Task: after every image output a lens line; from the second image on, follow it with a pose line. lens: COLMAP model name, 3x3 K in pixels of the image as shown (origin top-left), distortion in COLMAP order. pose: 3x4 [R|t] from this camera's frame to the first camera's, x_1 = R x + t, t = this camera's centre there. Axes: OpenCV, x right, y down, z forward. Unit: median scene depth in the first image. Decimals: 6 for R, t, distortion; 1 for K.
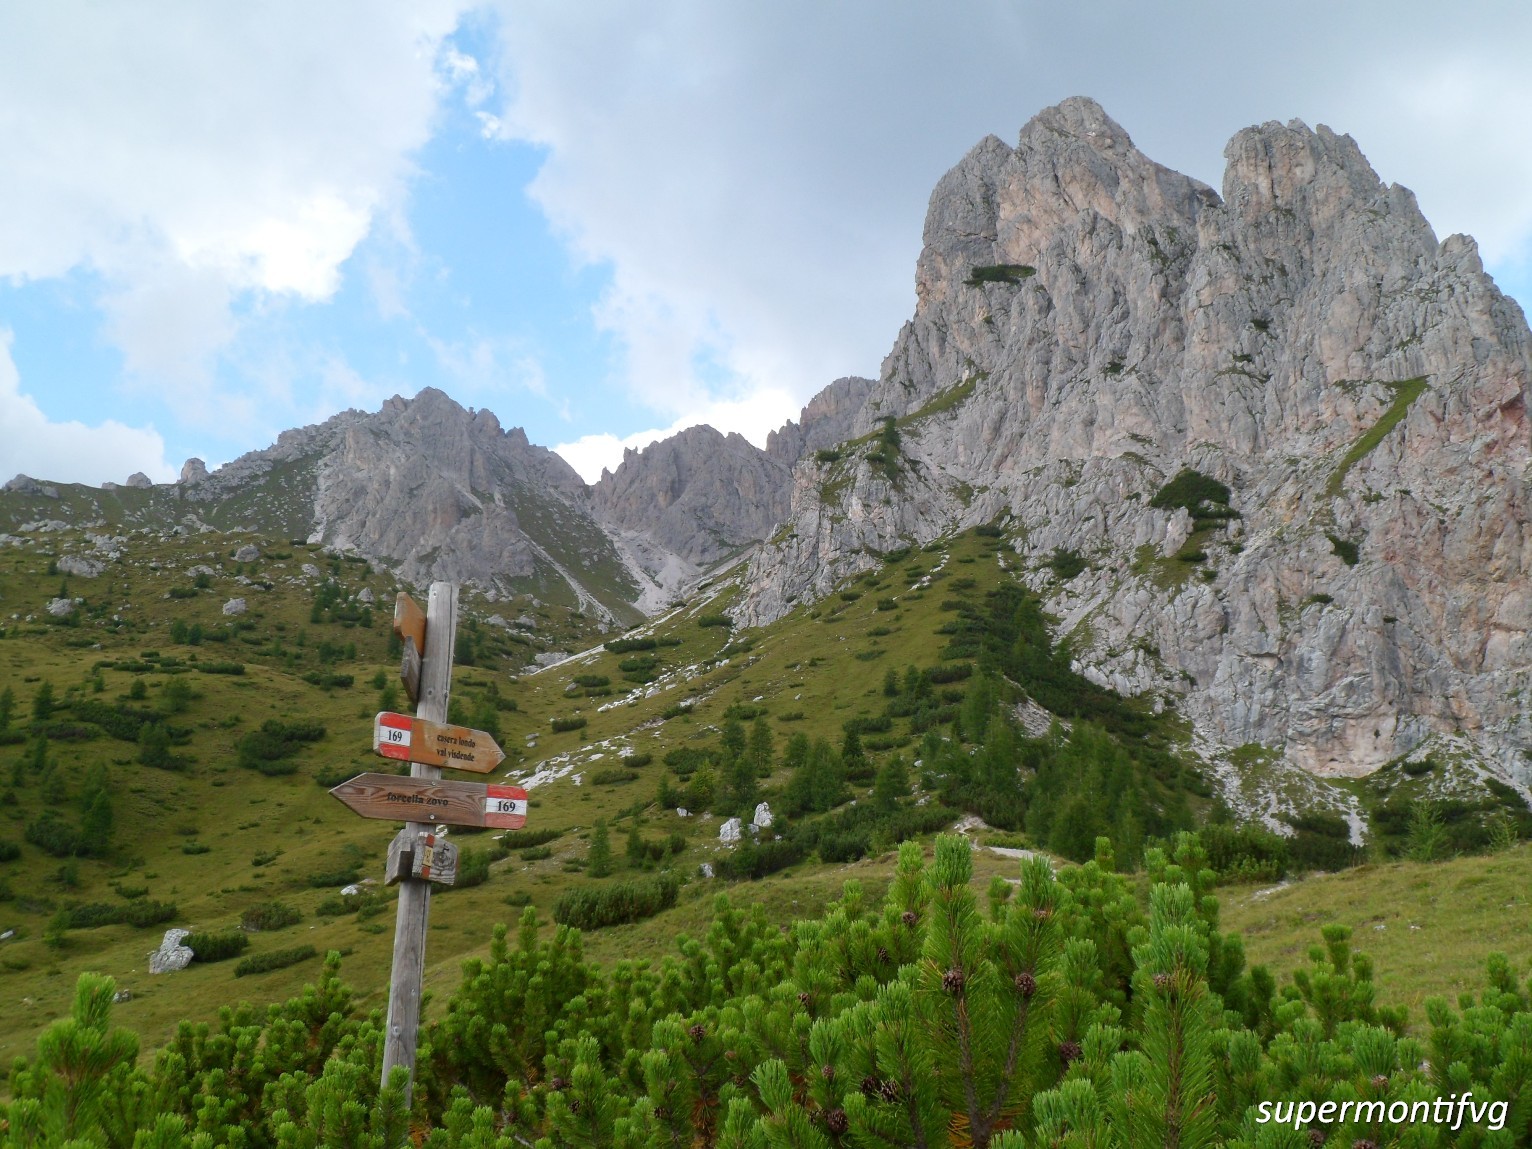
lens RADIAL K [[1653.7, 0, 799.4], [0, 1653.7, 527.9], [0, 0, 1]] dist [0.031592, 0.000000]
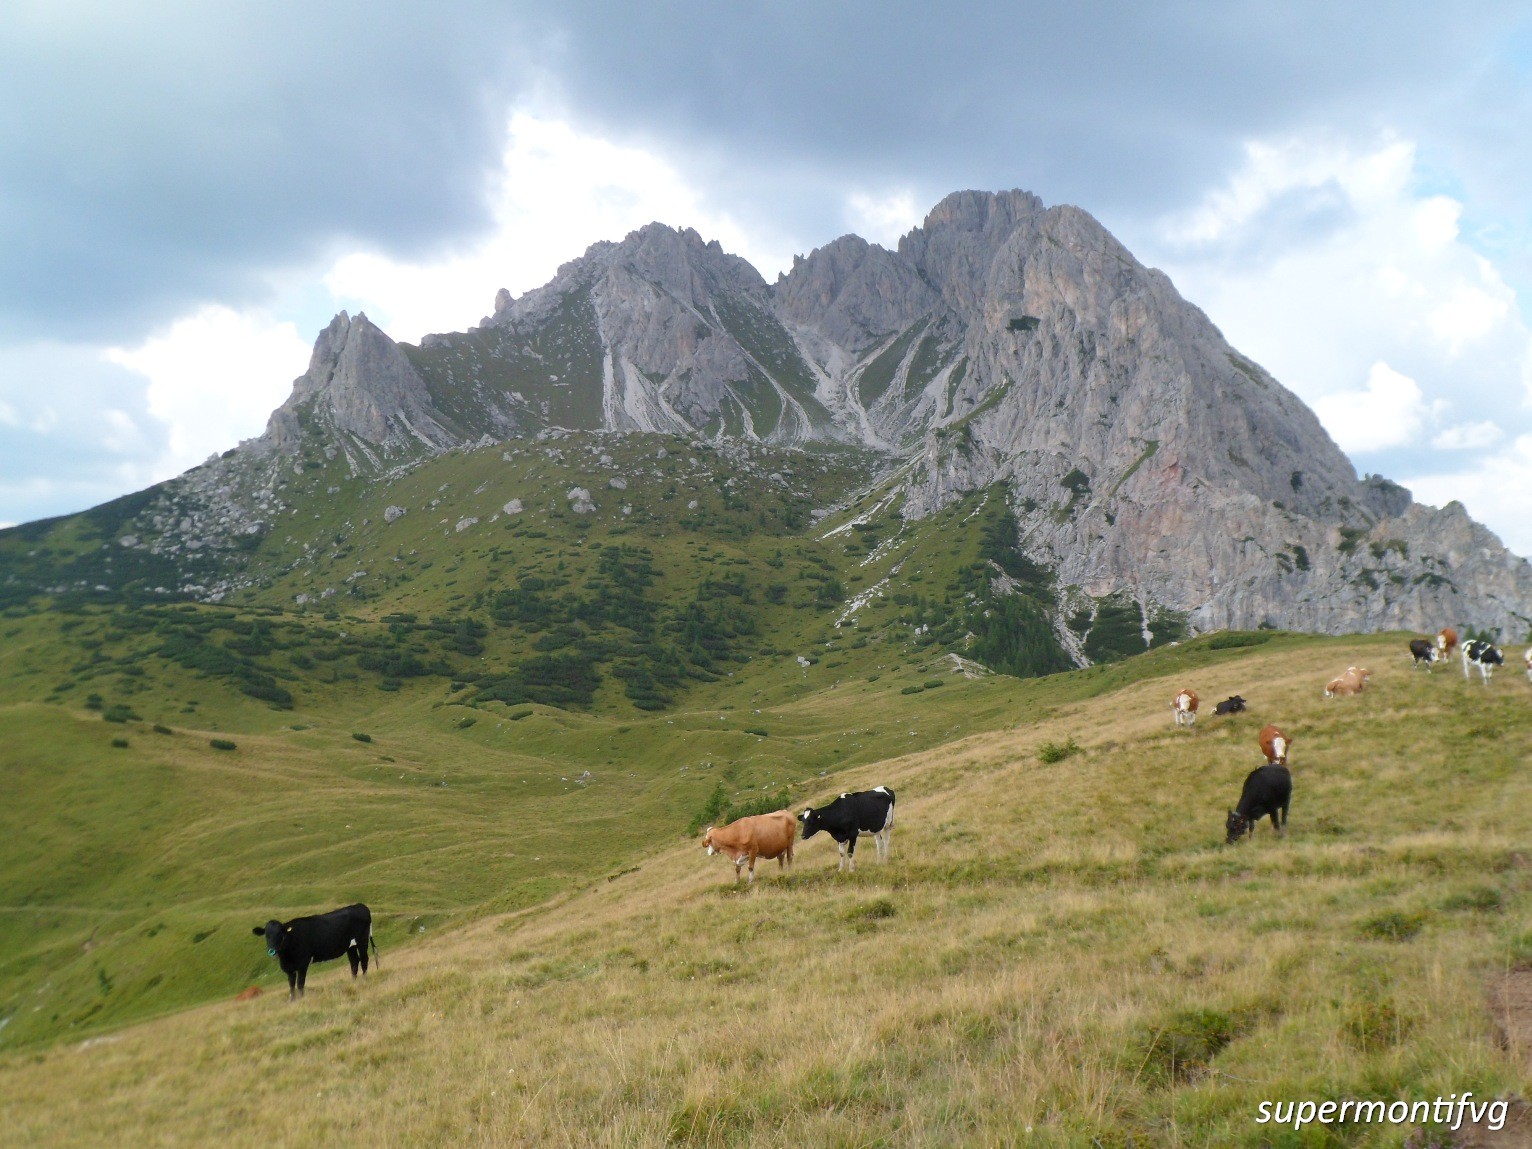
lens RADIAL K [[1653.7, 0, 752.3], [0, 1653.7, 657.0], [0, 0, 1]] dist [0.031592, 0.000000]
pose [[0.994546, -0.014830, -0.103241, -0.012789], [0.044395, 0.955888, 0.290357, -0.491376], [0.094381, -0.293357, 0.951333, -1.521917]]
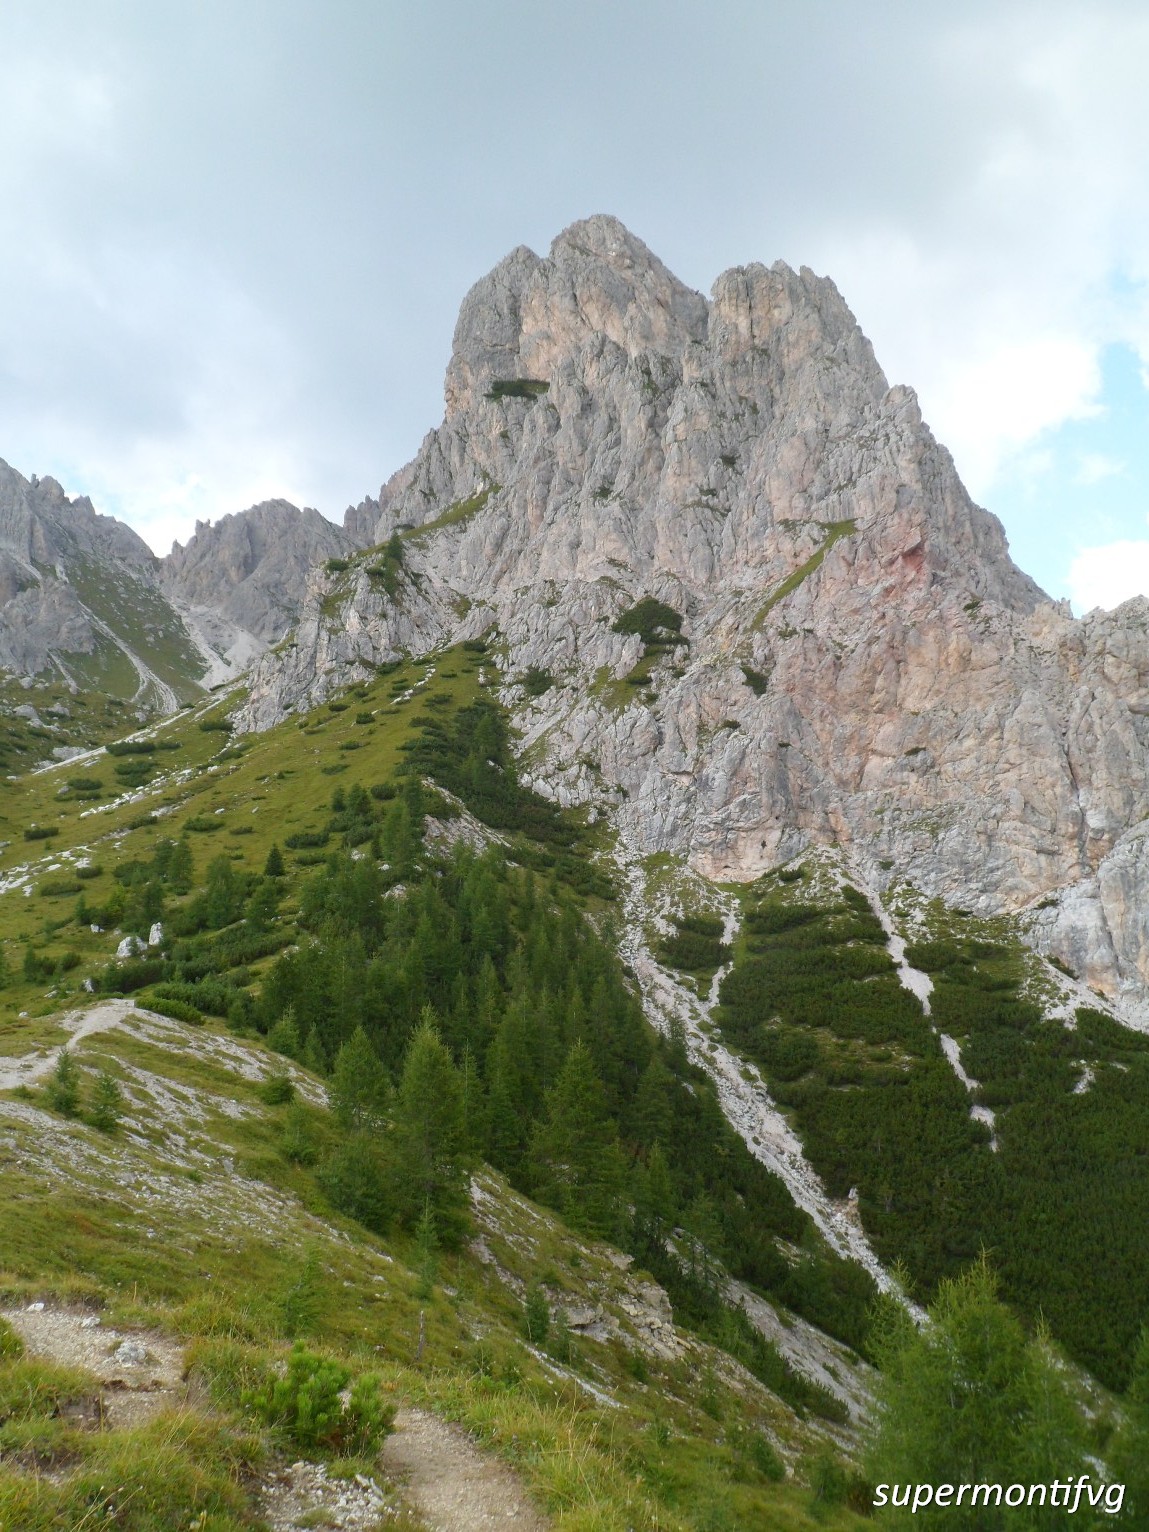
lens RADIAL K [[1653.7, 0, 635.8], [0, 1653.7, 747.6], [0, 0, 1]] dist [0.031592, 0.000000]
pose [[0.990344, 0.009703, 0.138295, 0.068321], [-0.022251, 0.995740, 0.089484, -0.030136], [-0.136838, -0.091697, 0.986340, -0.078443]]
